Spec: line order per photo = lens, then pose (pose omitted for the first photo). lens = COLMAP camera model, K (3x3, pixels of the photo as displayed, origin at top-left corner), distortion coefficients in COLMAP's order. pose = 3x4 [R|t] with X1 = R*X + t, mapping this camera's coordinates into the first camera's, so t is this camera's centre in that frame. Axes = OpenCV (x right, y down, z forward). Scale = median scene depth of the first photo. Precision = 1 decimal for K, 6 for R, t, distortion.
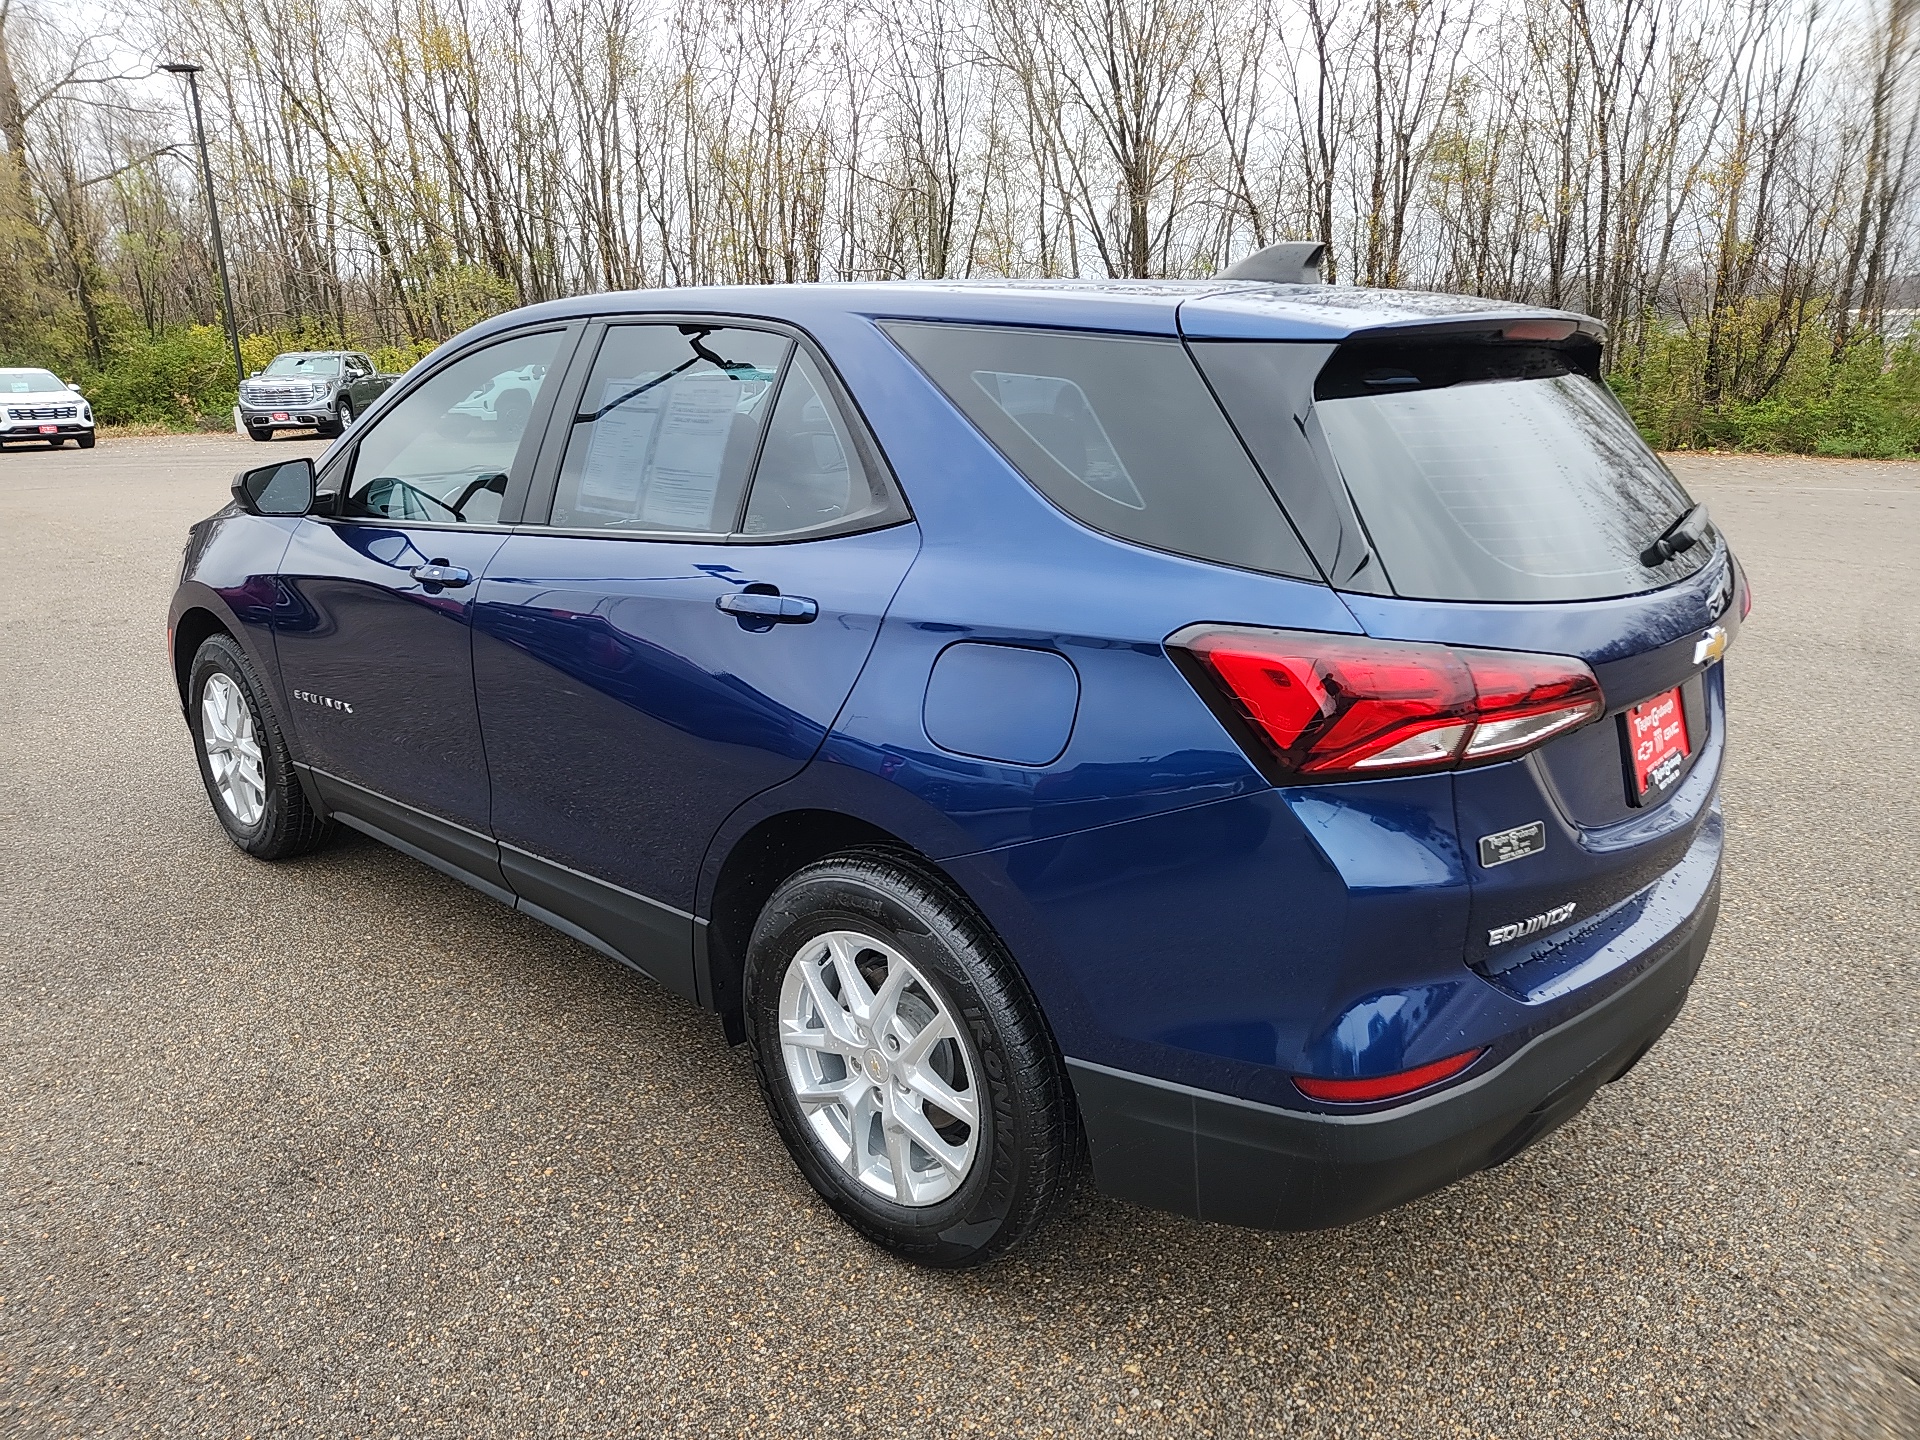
lens RADIAL K [[1275.1, 0, 950.3], [0, 1275.1, 731.3], [0, 0, 1]] dist [0.075899, -0.067341]
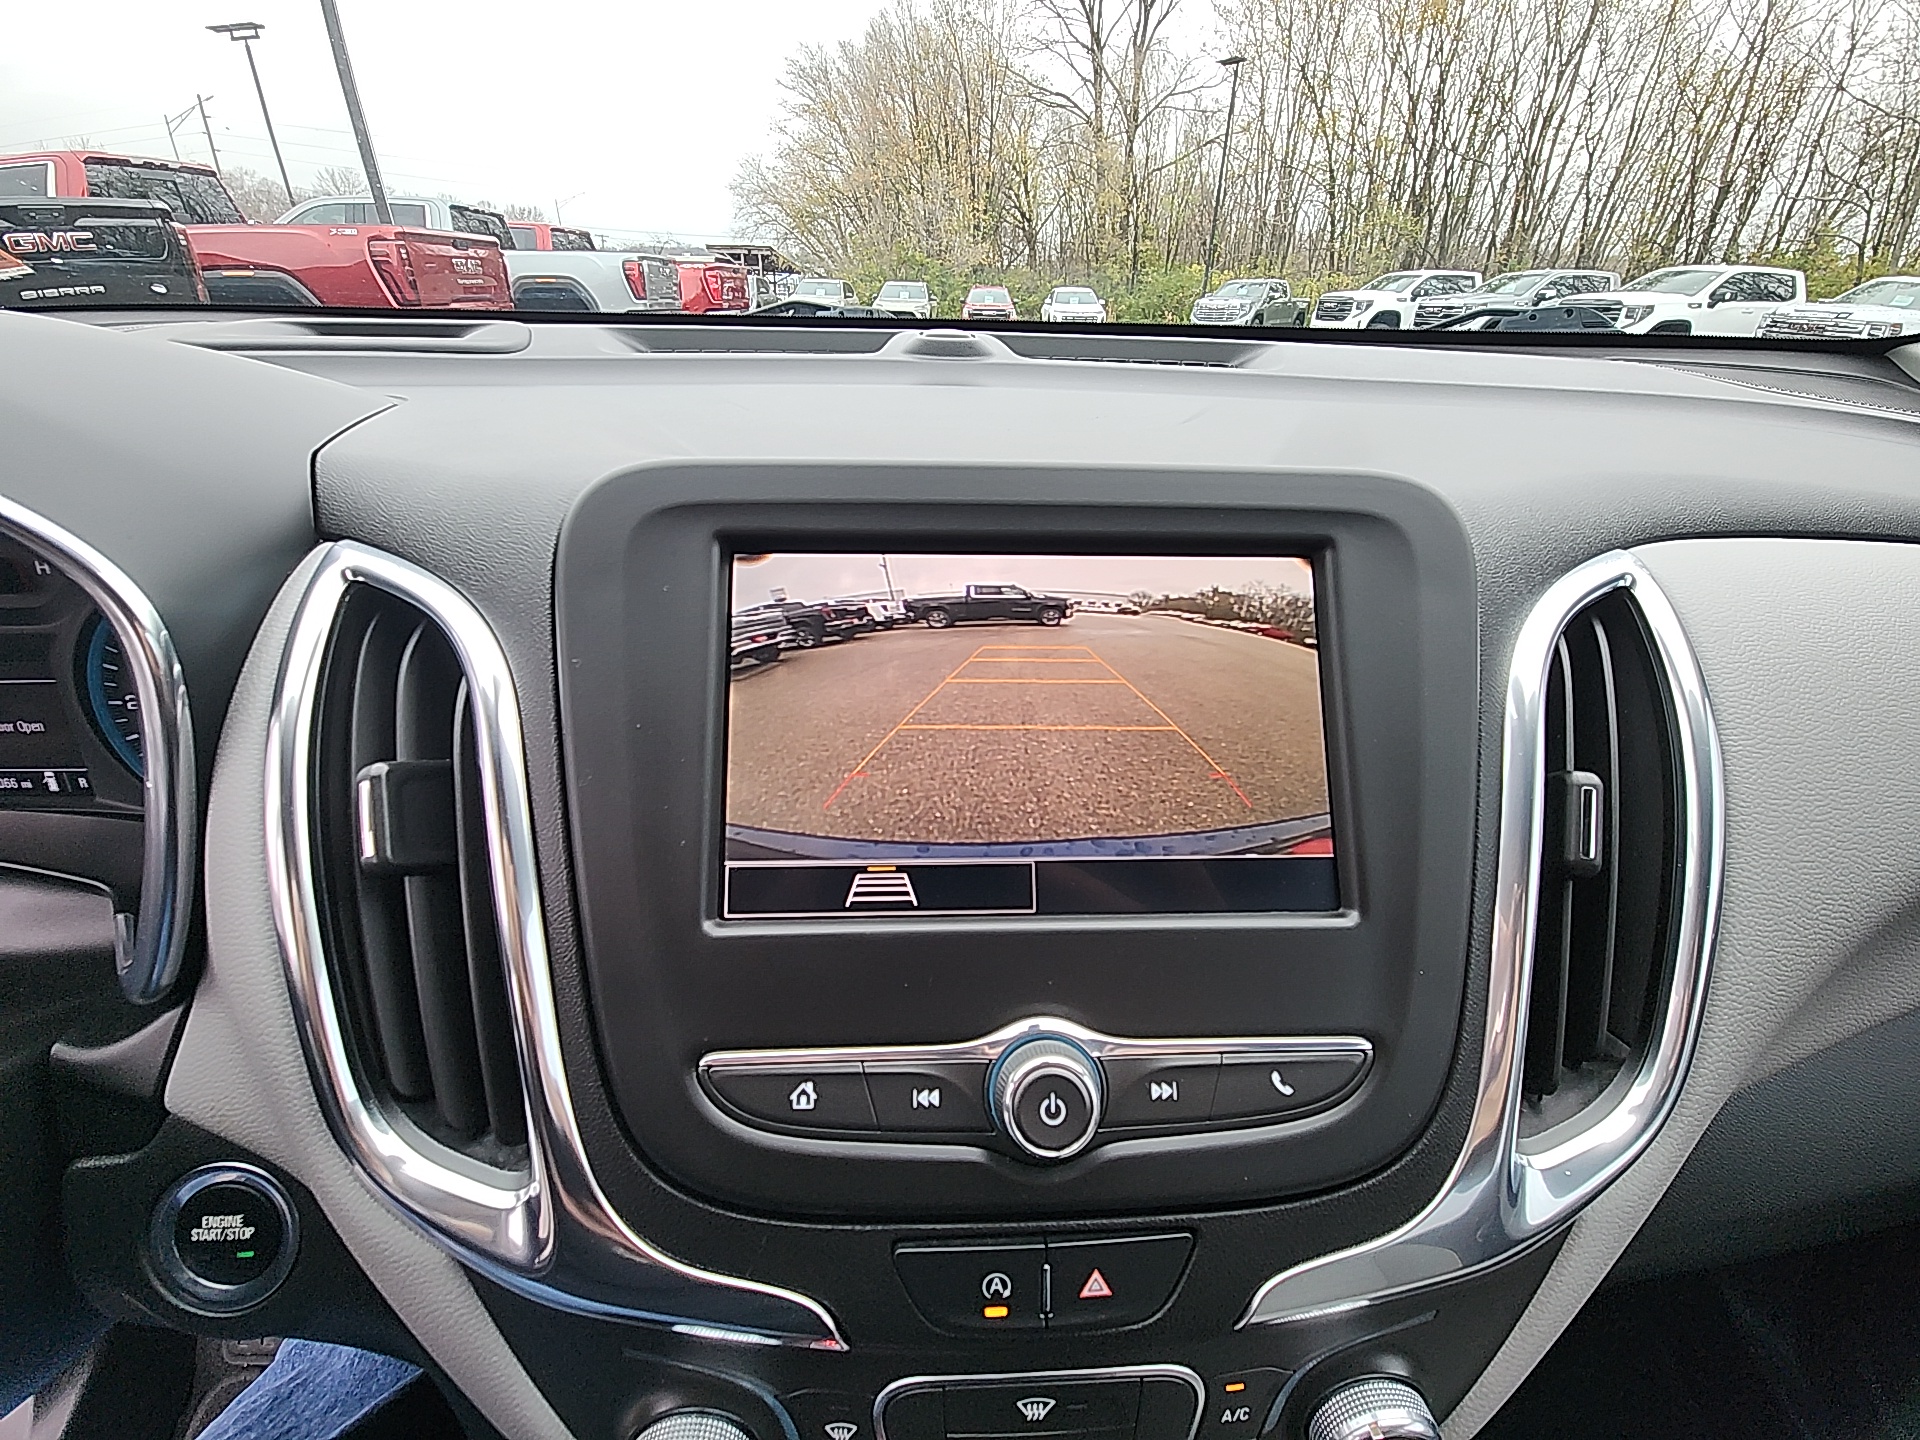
lens RADIAL K [[773.5, 0, 958.4], [0, 773.5, 709.3], [0, 0, 1]] dist [0.002076, 0.000176]
pose [[0.707803, 0.354150, -0.611222, -0.032795], [-0.221054, 0.932838, 0.284515, -0.021890], [0.670932, -0.066268, 0.738551, 0.111099]]
